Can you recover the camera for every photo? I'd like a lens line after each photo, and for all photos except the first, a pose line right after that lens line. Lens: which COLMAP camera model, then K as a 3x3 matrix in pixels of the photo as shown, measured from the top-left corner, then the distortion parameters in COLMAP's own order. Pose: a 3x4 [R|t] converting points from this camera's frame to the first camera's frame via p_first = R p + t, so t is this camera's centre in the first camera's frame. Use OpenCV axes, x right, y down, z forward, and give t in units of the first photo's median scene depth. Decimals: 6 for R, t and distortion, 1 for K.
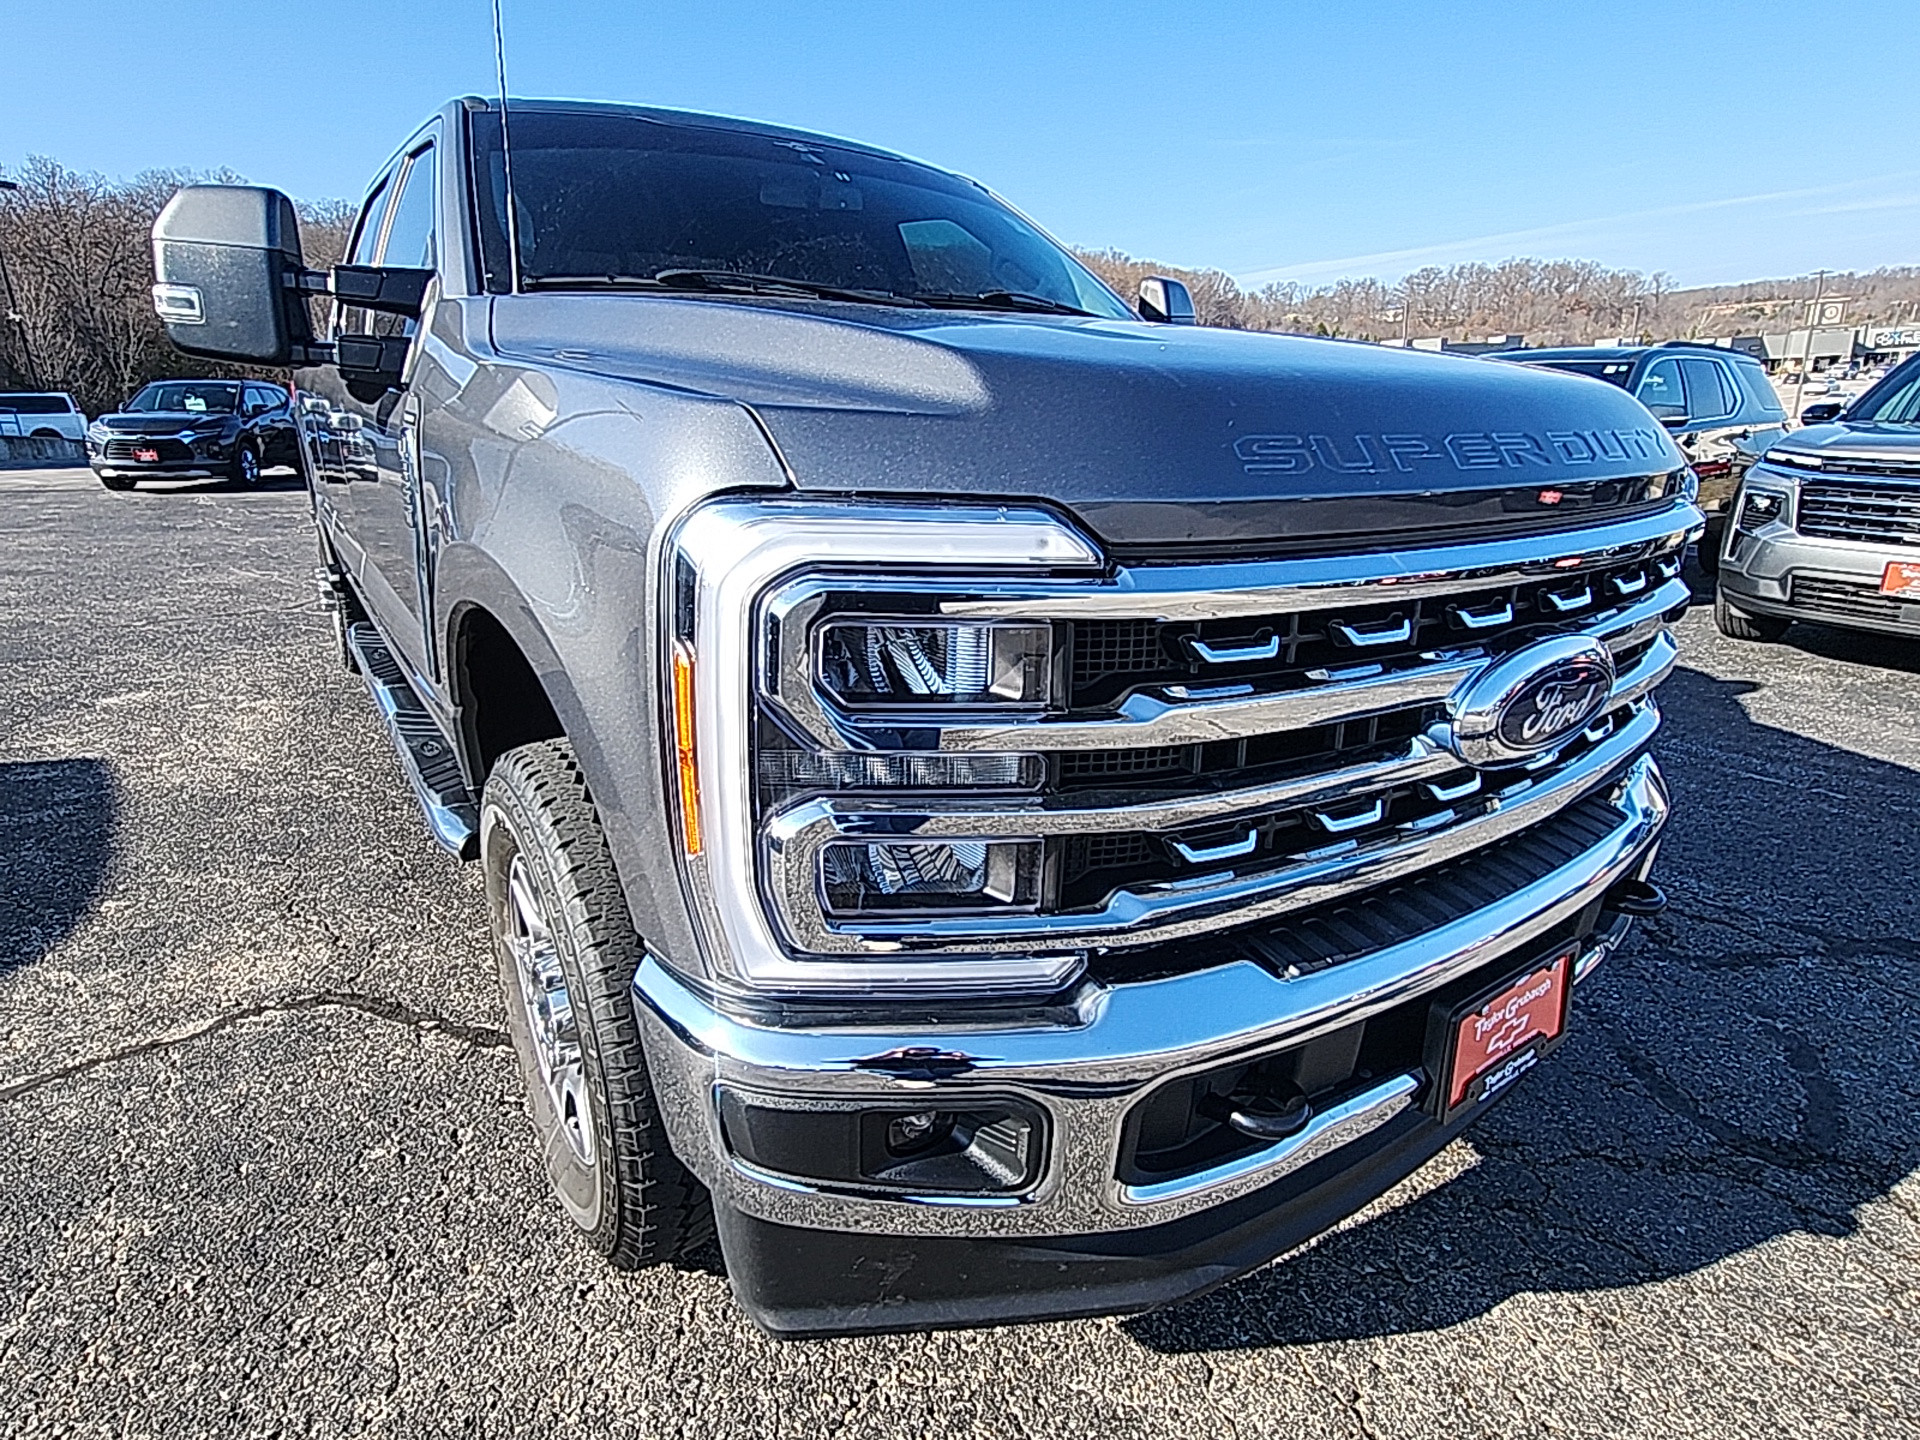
lens RADIAL K [[1010.1, 0, 953.3], [0, 1010.1, 707.2], [0, 0, 1]] dist [0.000044, 0.000720]
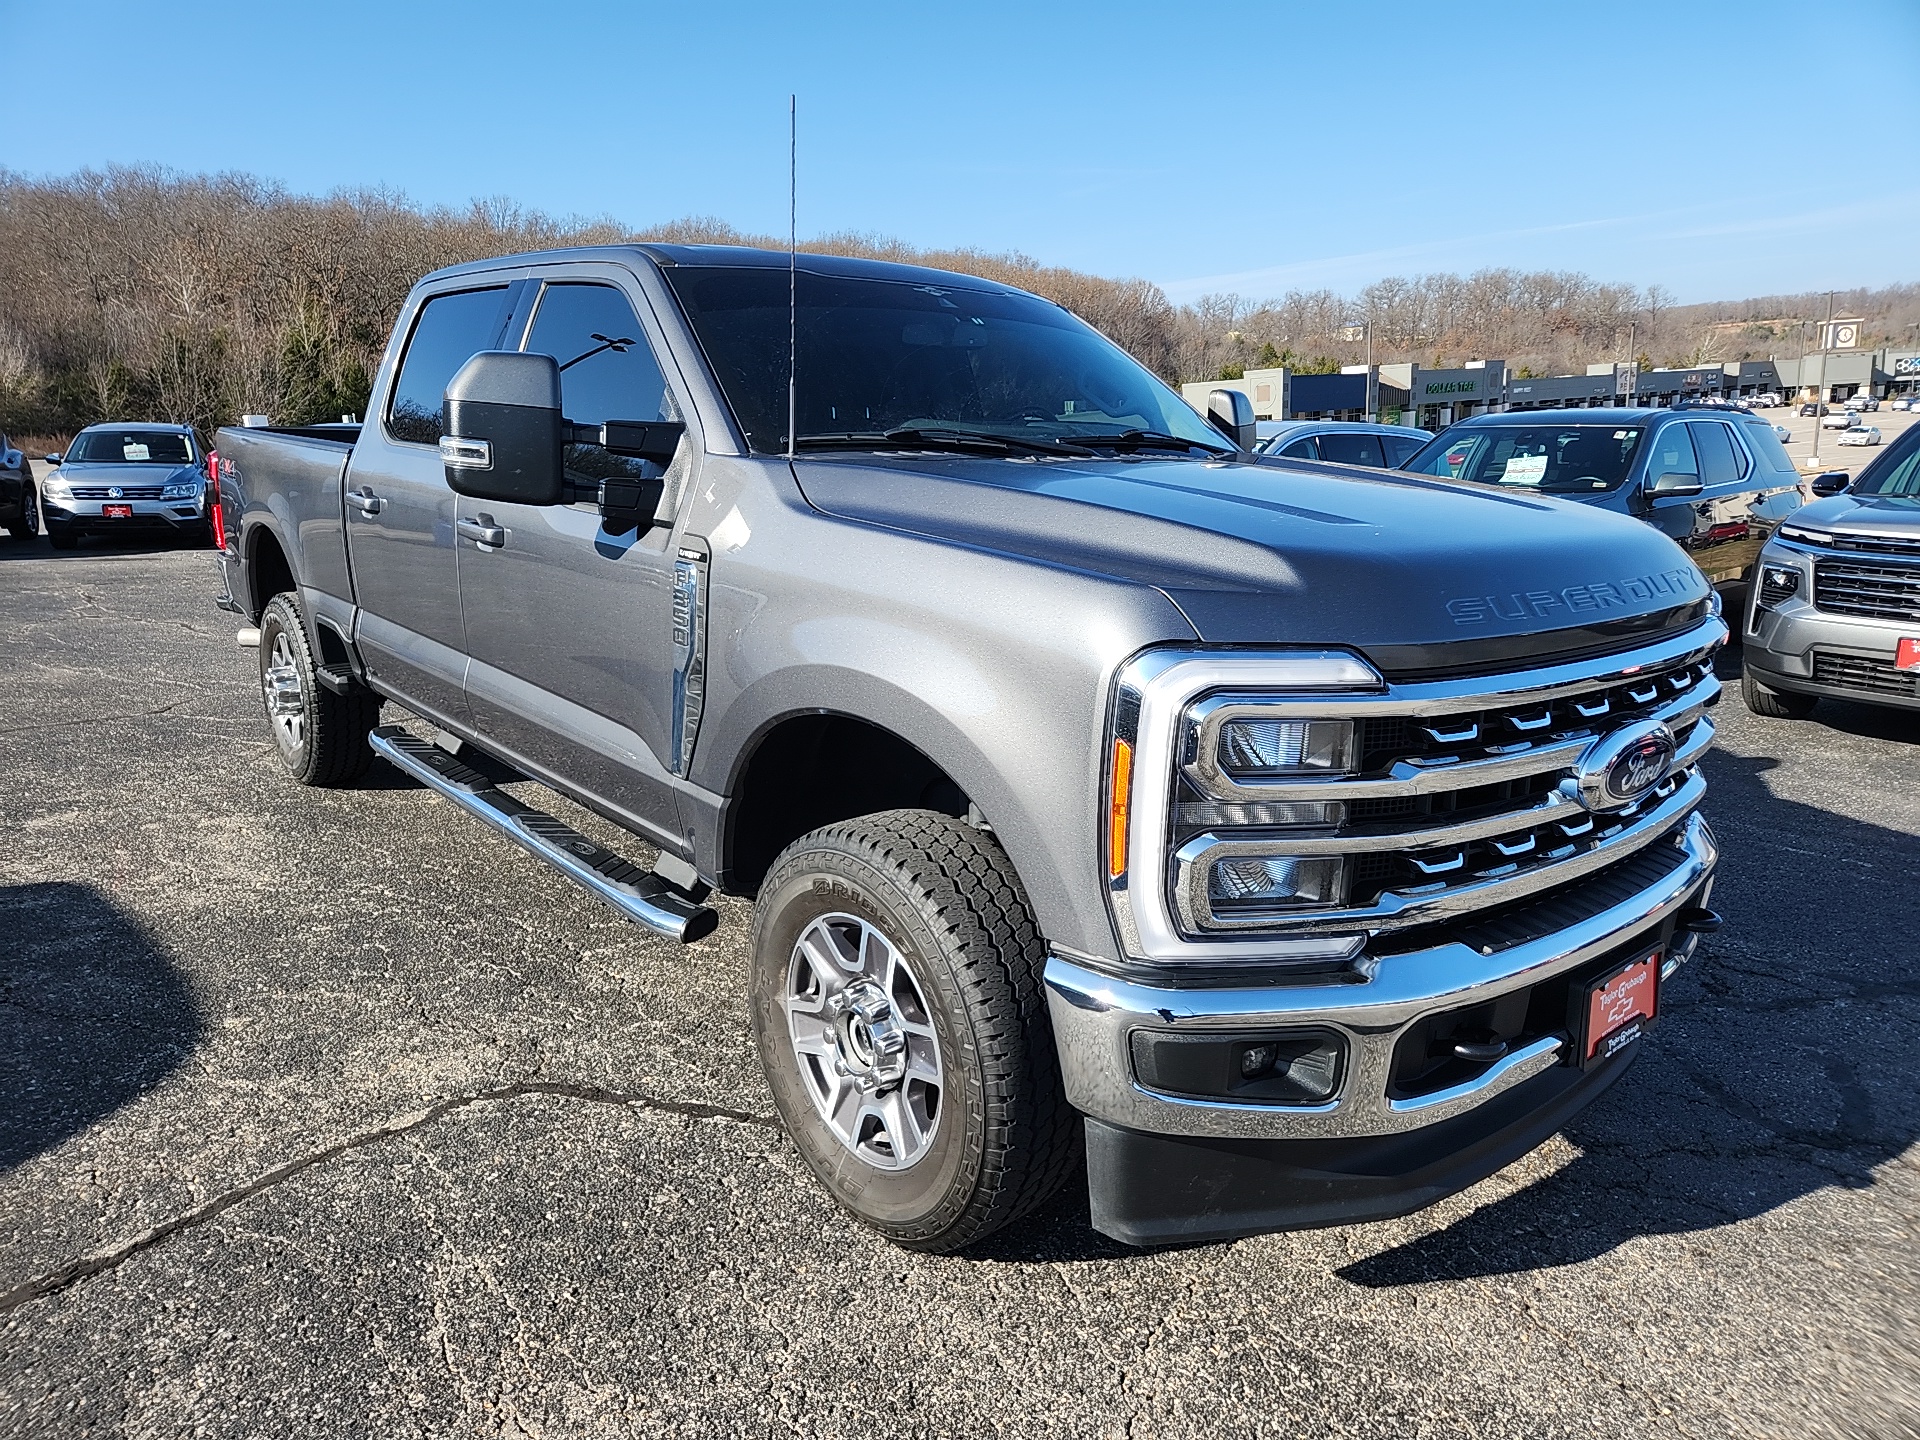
lens RADIAL K [[1293.5, 0, 960.8], [0, 1293.5, 720.3], [0, 0, 1]] dist [0.069030, -0.060687]
pose [[0.994147, -0.019413, 0.106275, -0.489473], [0.027486, 0.996802, -0.075037, 0.037678], [-0.104479, 0.077518, 0.991501, -0.659326]]
